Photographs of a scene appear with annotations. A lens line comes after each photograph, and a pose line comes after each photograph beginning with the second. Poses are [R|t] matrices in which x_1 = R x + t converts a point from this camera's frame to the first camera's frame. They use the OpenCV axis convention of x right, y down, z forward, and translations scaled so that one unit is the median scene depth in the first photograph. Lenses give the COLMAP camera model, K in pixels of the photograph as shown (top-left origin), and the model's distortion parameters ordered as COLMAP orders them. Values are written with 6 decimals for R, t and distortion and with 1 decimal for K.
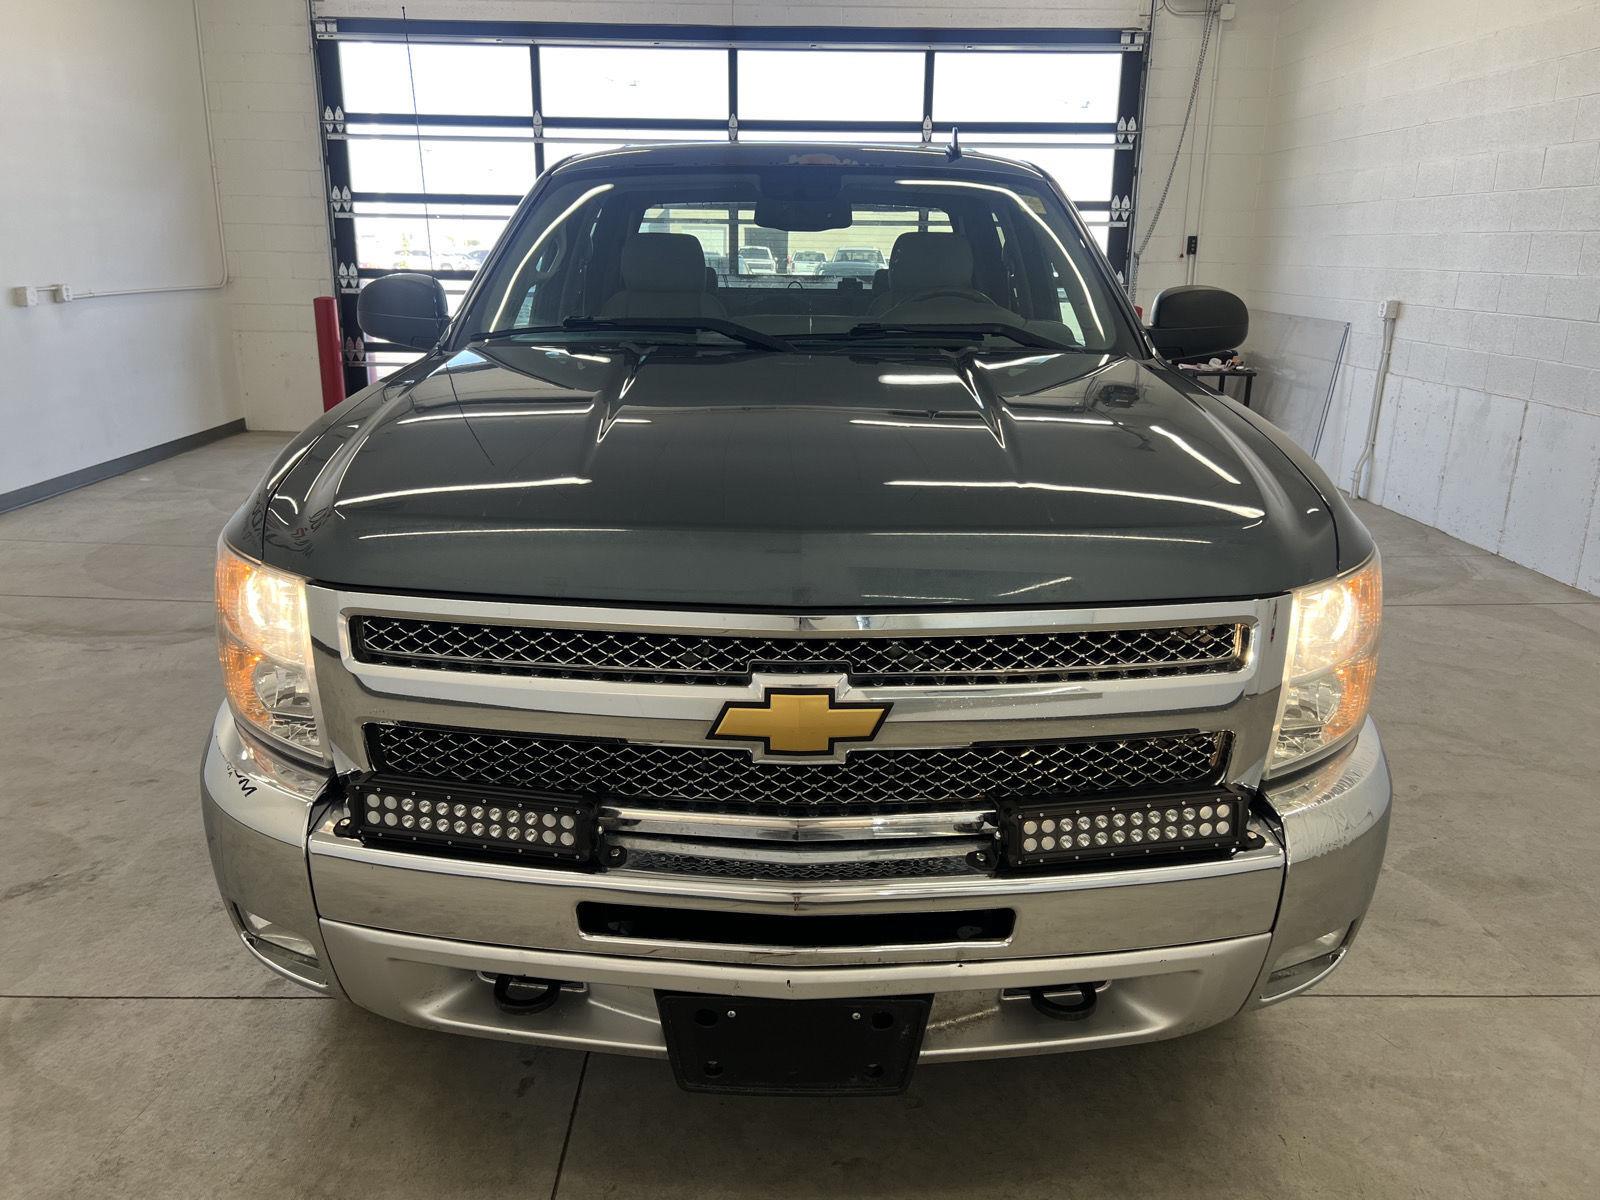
lens RADIAL K [[1199.0, 0, 863.6], [0, 1199.0, 602.5], [0, 0, 1]] dist [0.011200, 0.009144]
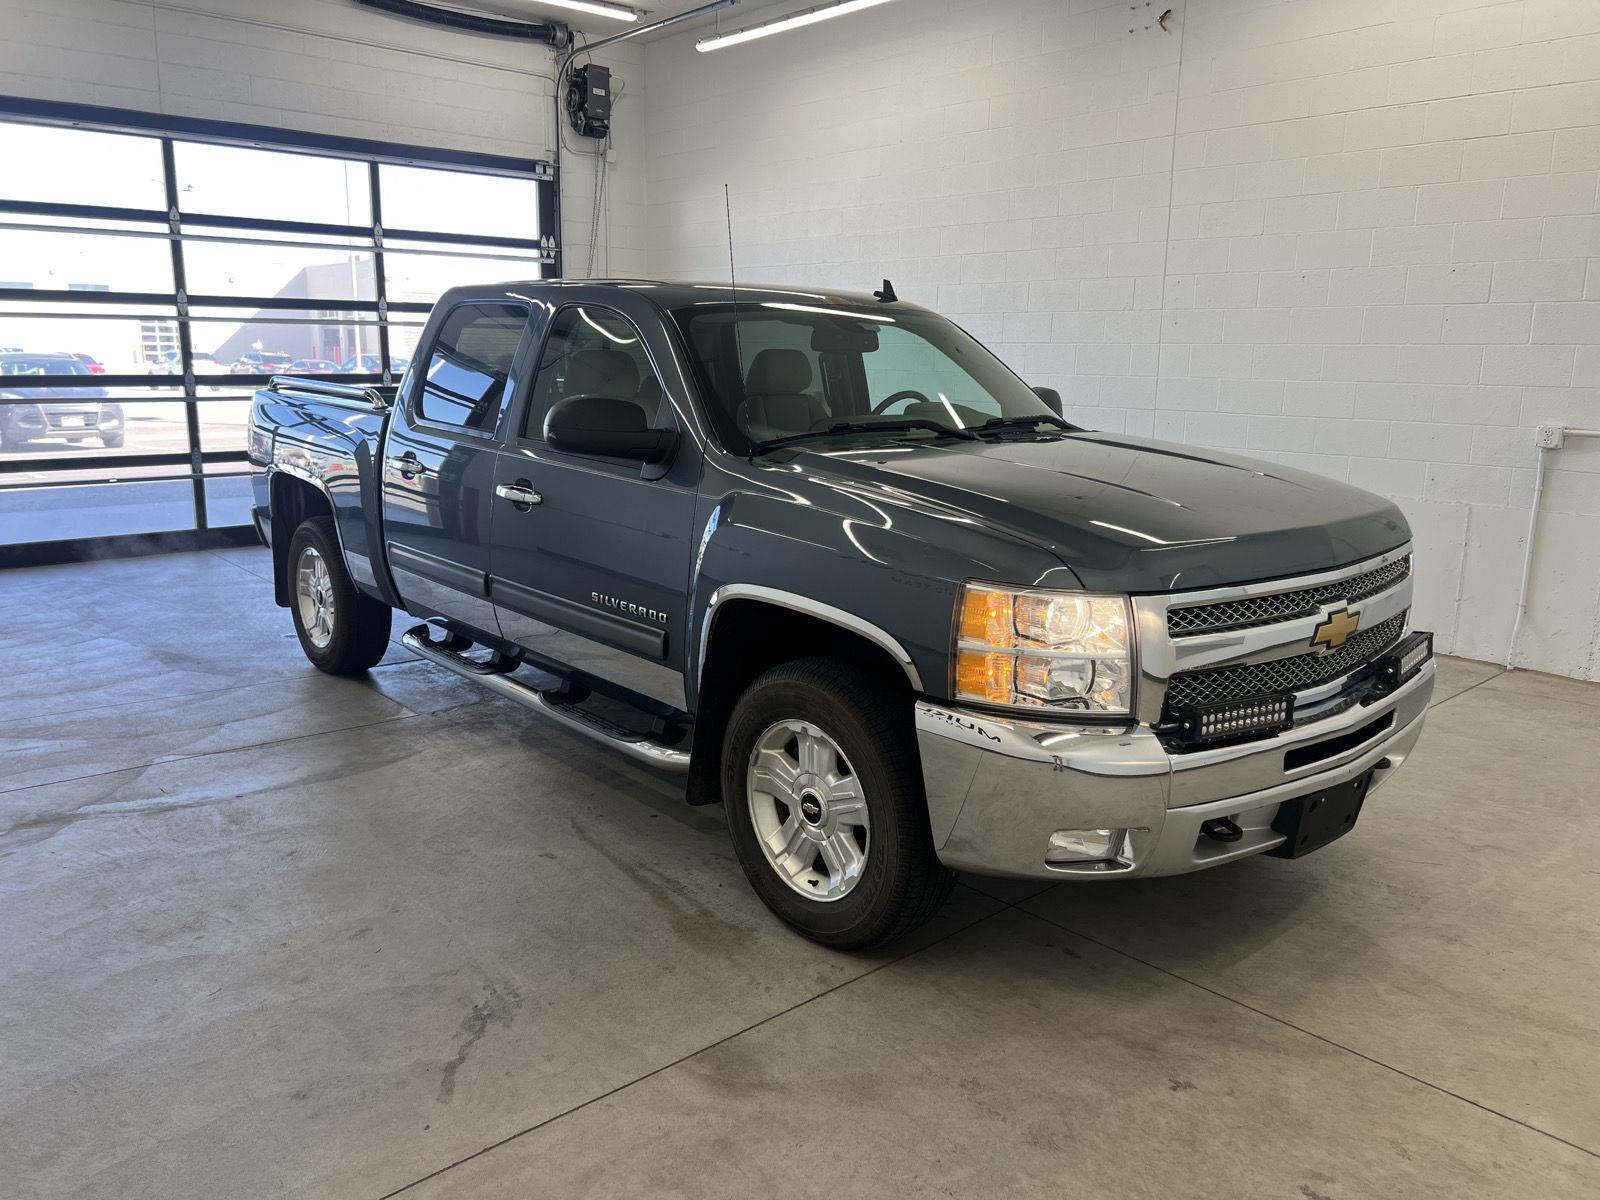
lens RADIAL K [[1212.4, 0, 802.8], [0, 1212.4, 562.7], [0, 0, 1]] dist [0.009898, -0.004957]
pose [[0.762063, -0.109995, 0.638092, -0.522714], [0.176095, 0.983529, -0.040767, -0.018759], [-0.623098, 0.143432, 0.768880, 0.026183]]
